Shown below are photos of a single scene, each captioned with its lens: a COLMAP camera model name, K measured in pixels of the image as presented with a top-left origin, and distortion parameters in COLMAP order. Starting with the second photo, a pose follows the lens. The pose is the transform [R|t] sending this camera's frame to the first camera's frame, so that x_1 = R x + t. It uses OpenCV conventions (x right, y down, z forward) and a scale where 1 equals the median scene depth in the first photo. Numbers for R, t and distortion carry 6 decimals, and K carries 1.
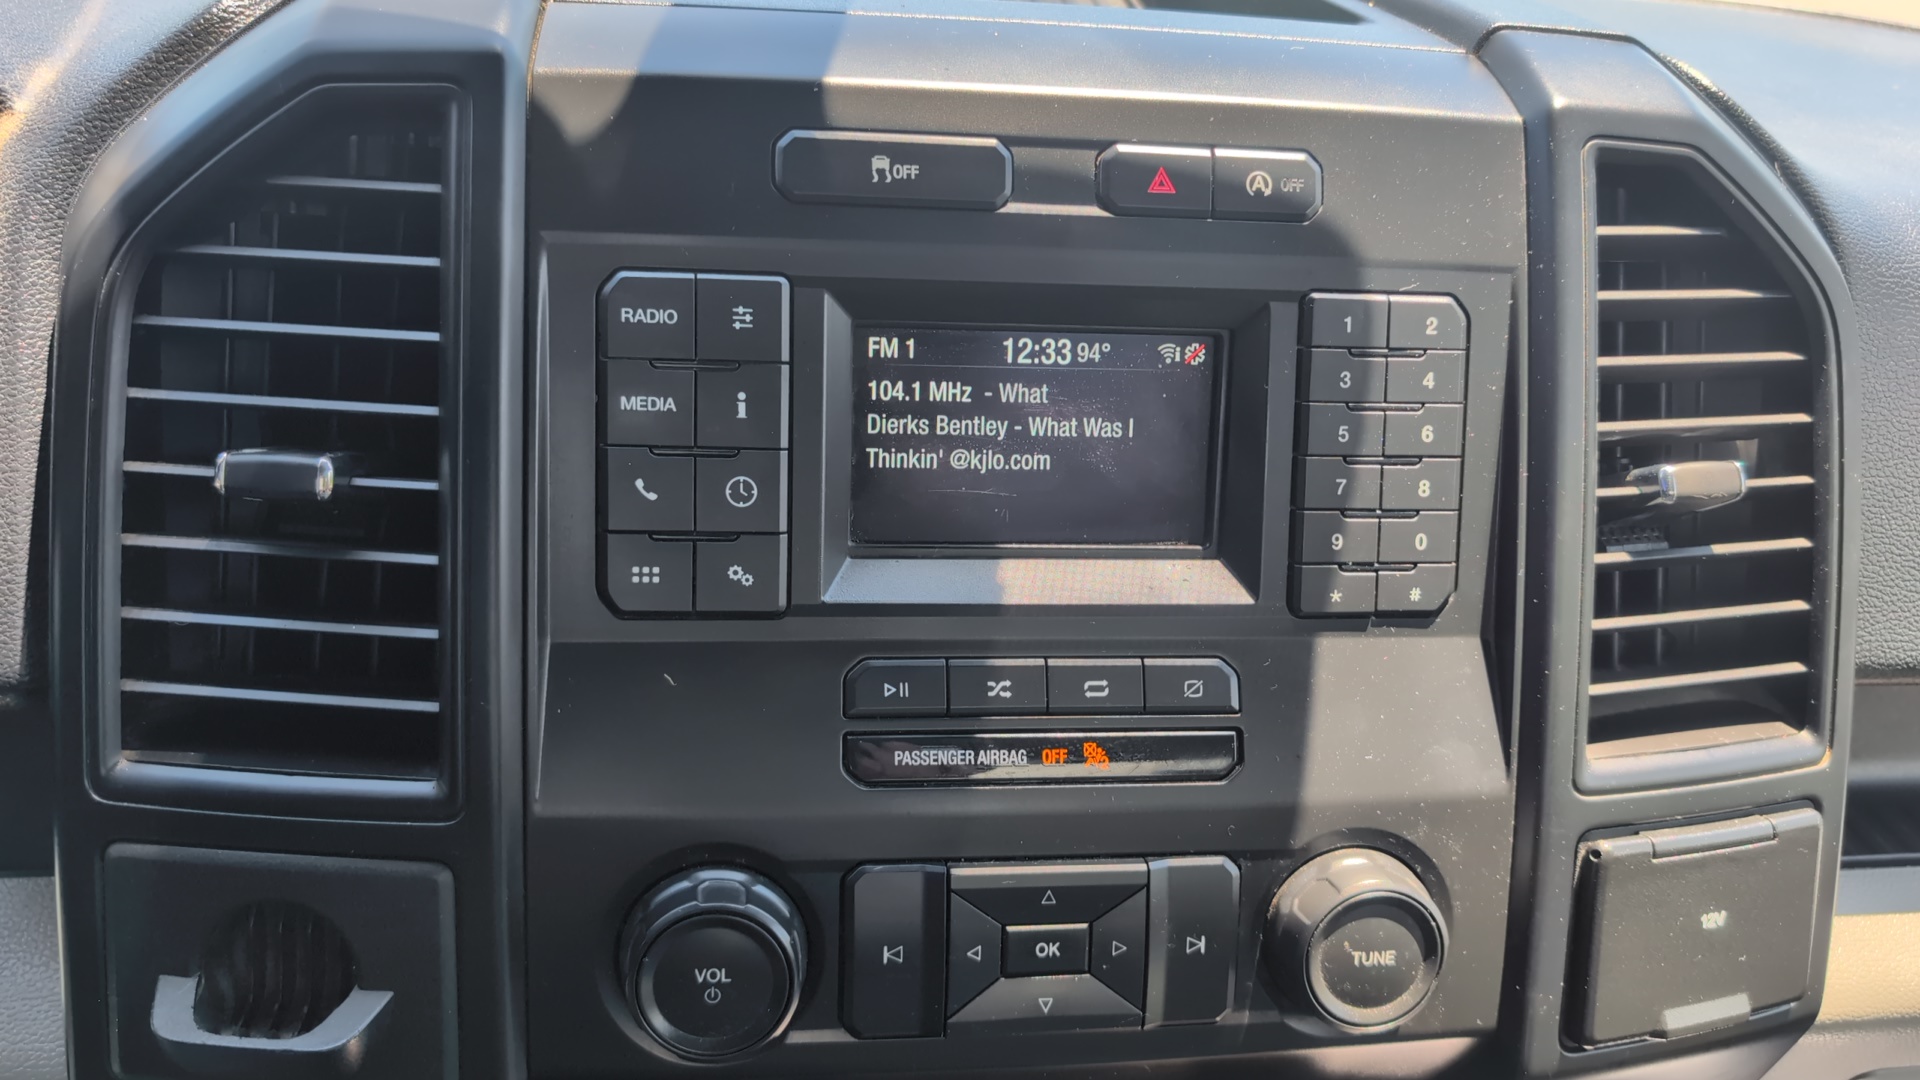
lens RADIAL K [[1614.5, 0, 960.0], [0, 1614.5, 540.0], [0, 0, 1]] dist [-0.001246, -0.007689]
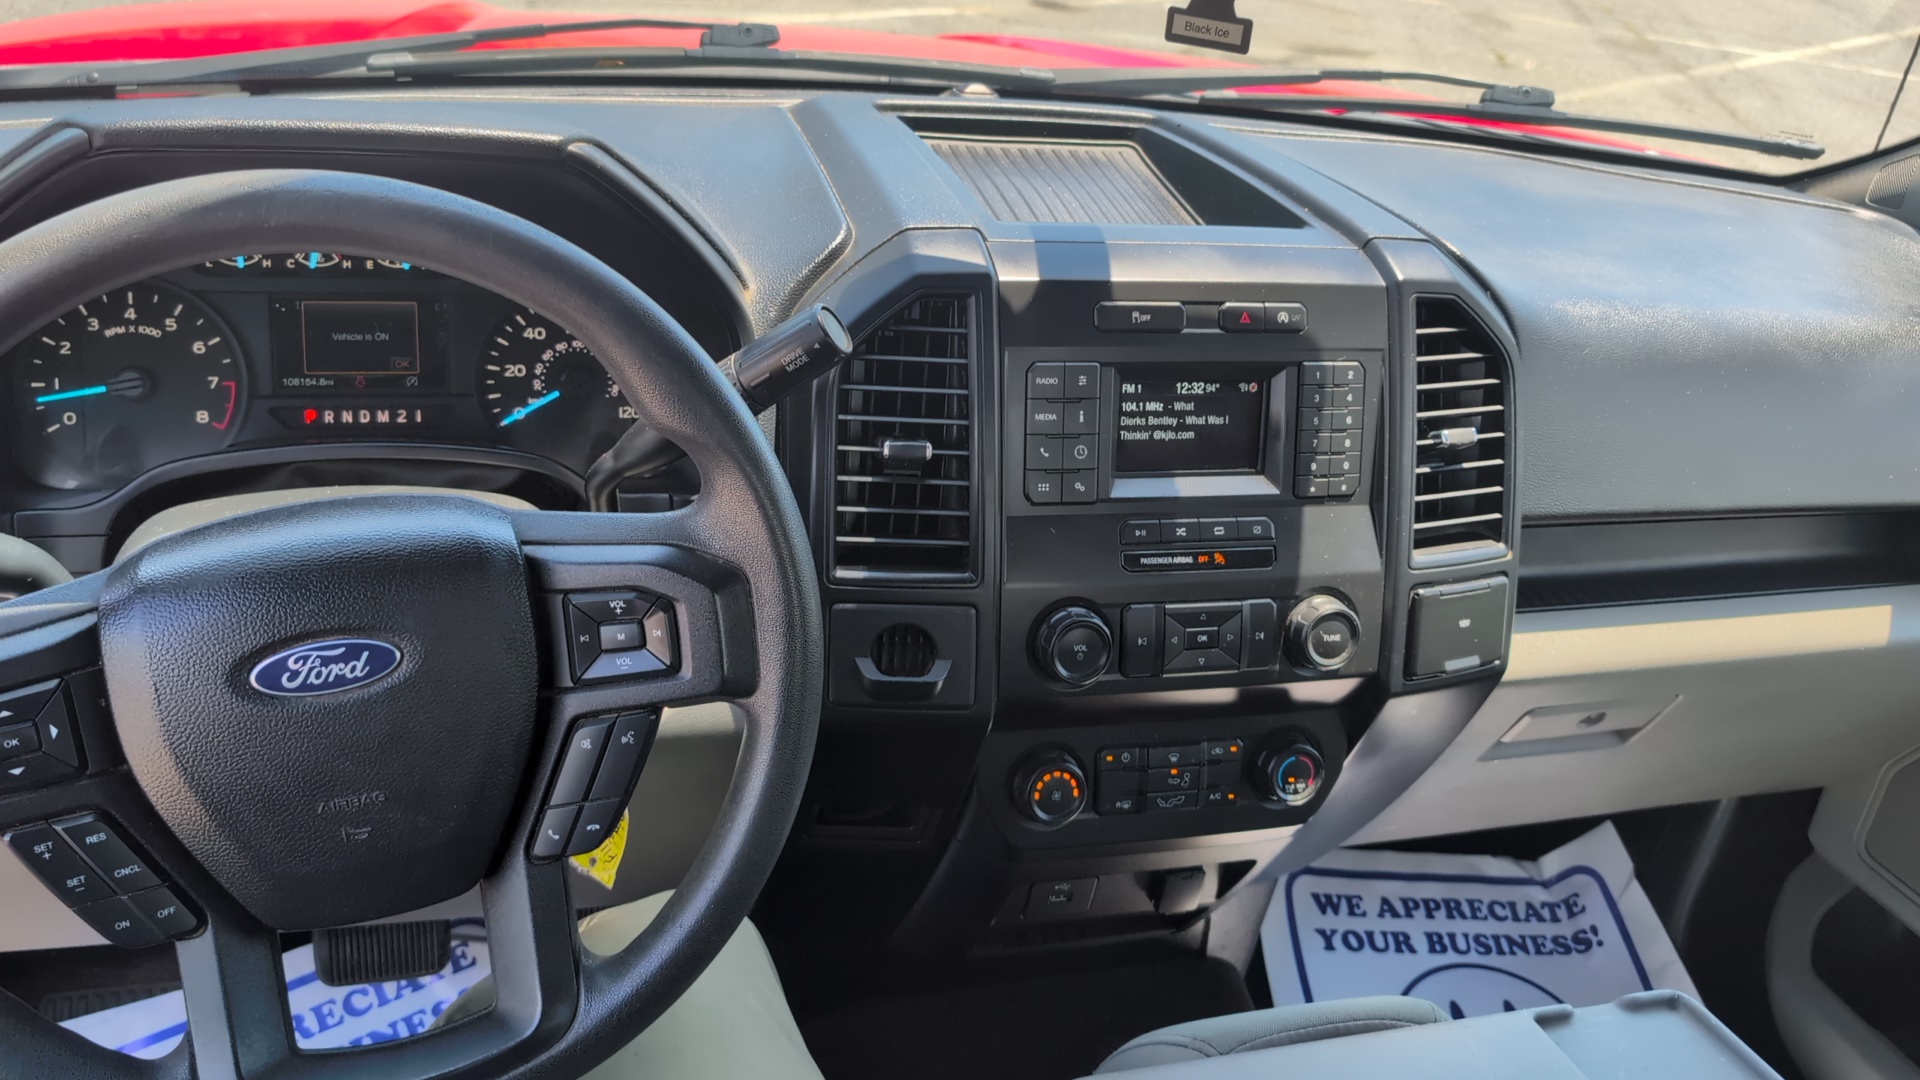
lens RADIAL K [[1614.9, 0, 970.4], [0, 1614.9, 539.7], [0, 0, 1]] dist [0.015061, -0.014169]
pose [[0.988978, -0.030677, 0.144851, -0.622834], [0.023090, 0.998286, 0.053770, -0.031159], [-0.146252, -0.049833, 0.987991, -1.301474]]
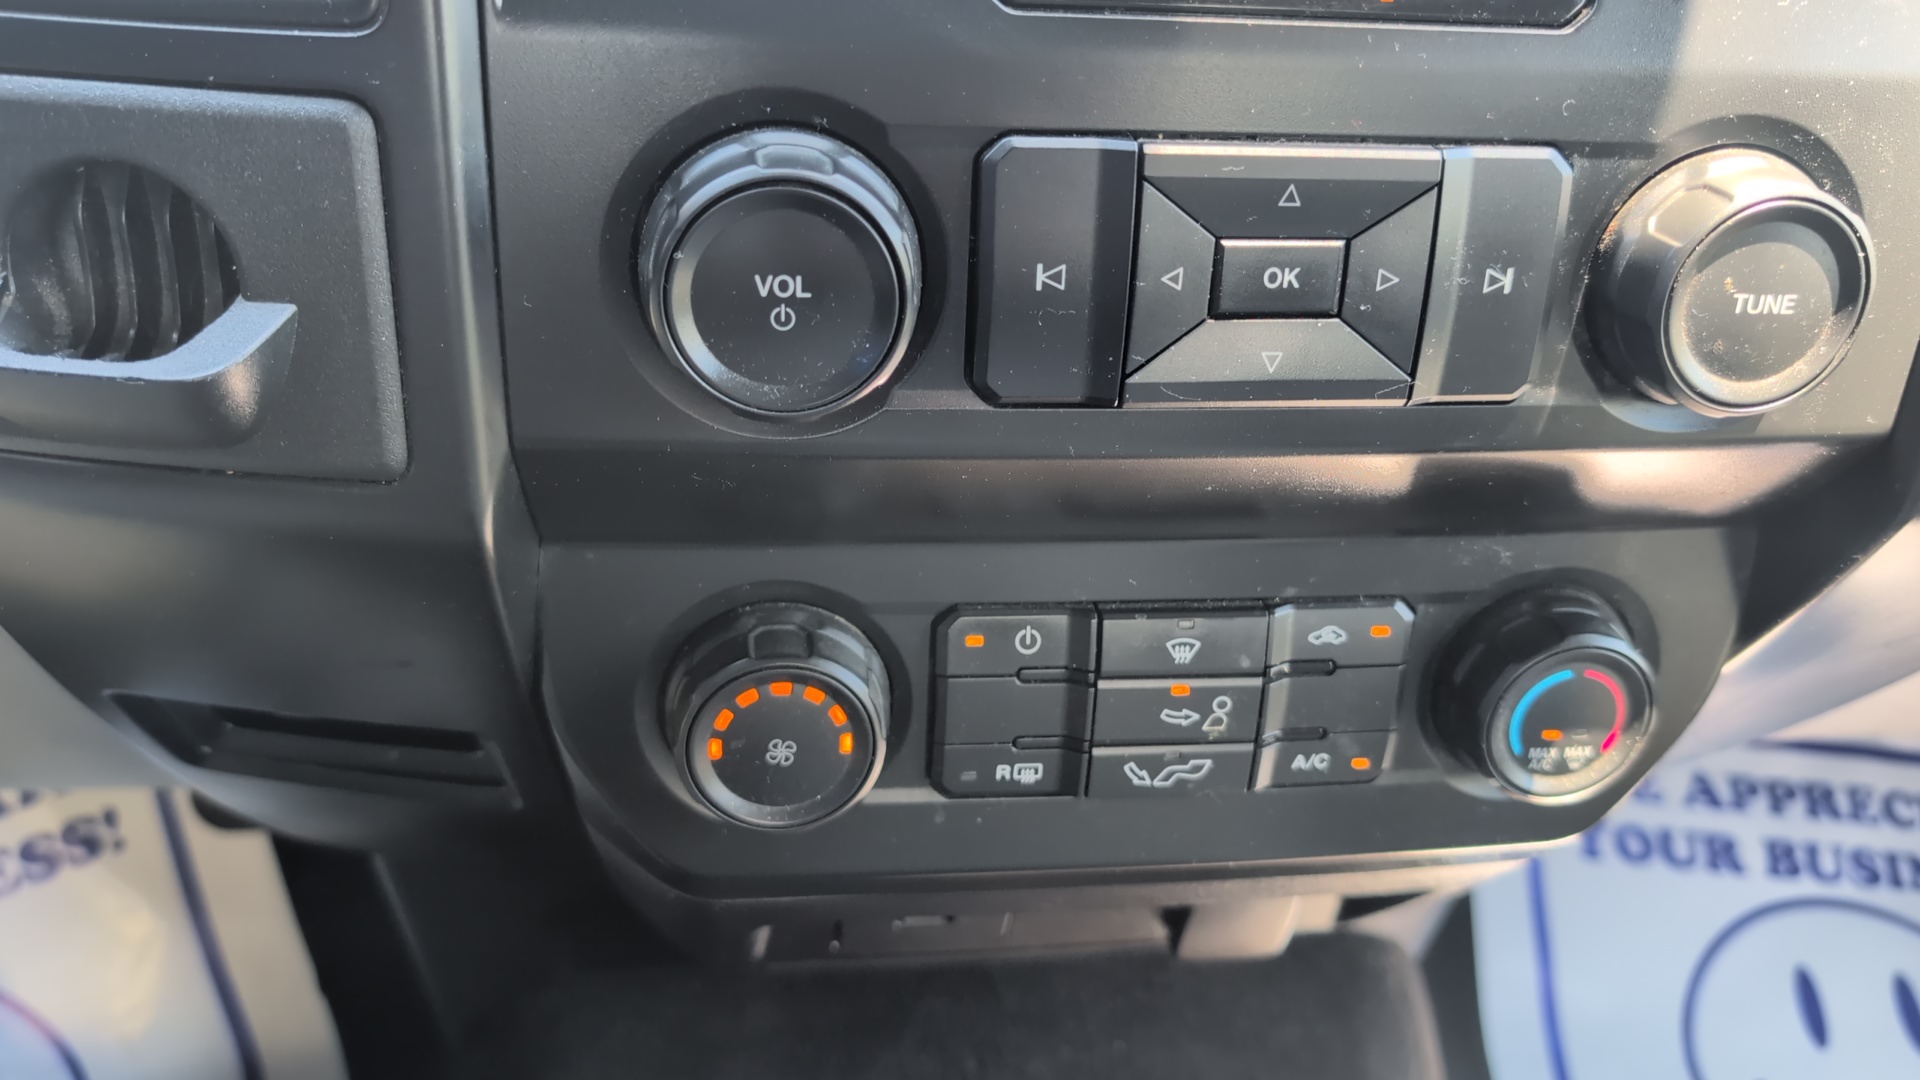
lens RADIAL K [[1614.9, 0, 970.4], [0, 1614.9, 539.7], [0, 0, 1]] dist [0.015061, -0.014169]
pose [[0.999695, 0.018994, -0.015810, -0.059988], [-0.014270, 0.965981, 0.258217, 0.183488], [0.020177, -0.257913, 0.965957, 0.317678]]
